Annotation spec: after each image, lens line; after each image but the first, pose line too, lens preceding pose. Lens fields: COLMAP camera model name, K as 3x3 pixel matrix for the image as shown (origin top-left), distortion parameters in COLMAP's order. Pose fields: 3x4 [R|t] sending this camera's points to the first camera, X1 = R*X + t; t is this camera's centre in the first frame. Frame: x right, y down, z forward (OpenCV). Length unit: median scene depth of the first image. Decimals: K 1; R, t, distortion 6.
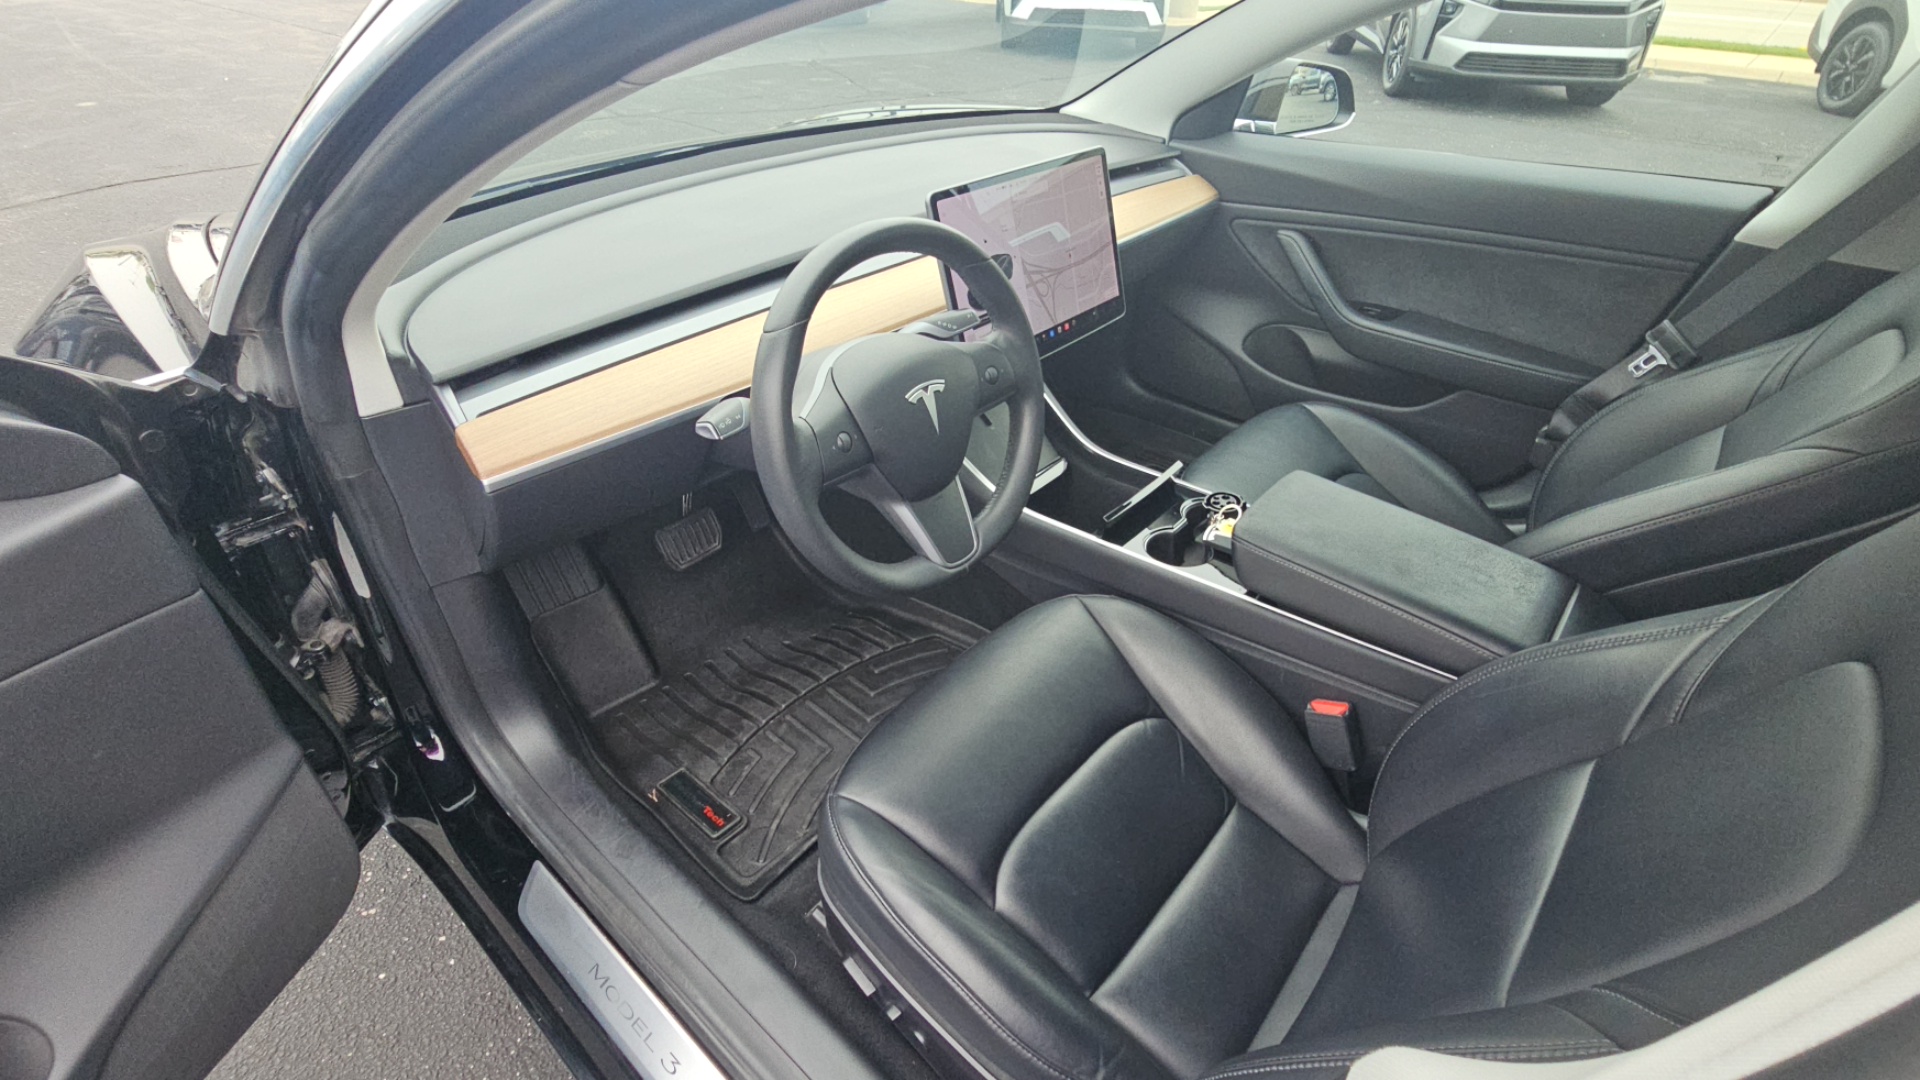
lens RADIAL K [[859.9, 0, 981.2], [0, 859.9, 547.7], [0, 0, 1]] dist [0.009277, -0.007242]
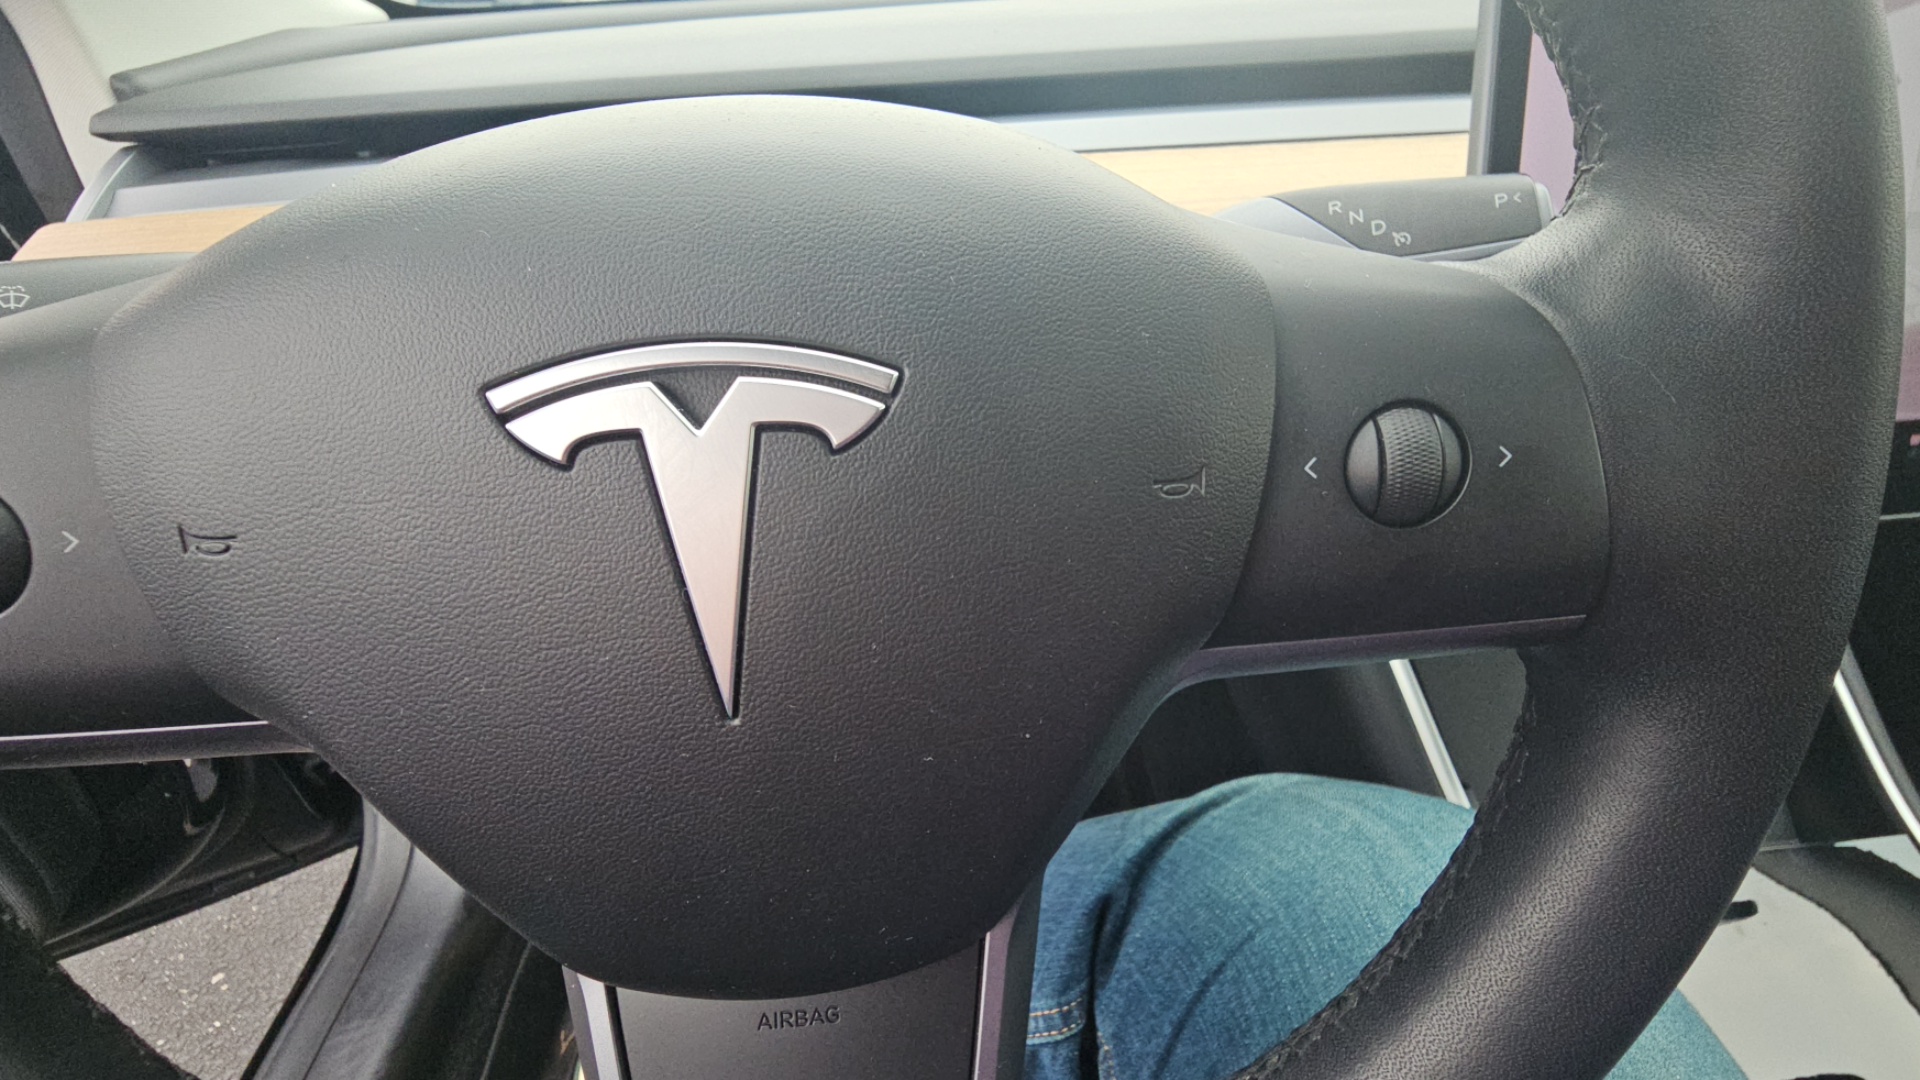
lens RADIAL K [[859.9, 0, 993.9], [0, 859.9, 524.5], [0, 0, 1]] dist [0.009277, -0.007242]
pose [[0.717026, 0.307875, -0.625369, 0.038860], [-0.367714, 0.929247, 0.035869, -0.117707], [0.592165, 0.204238, 0.779504, 0.584198]]
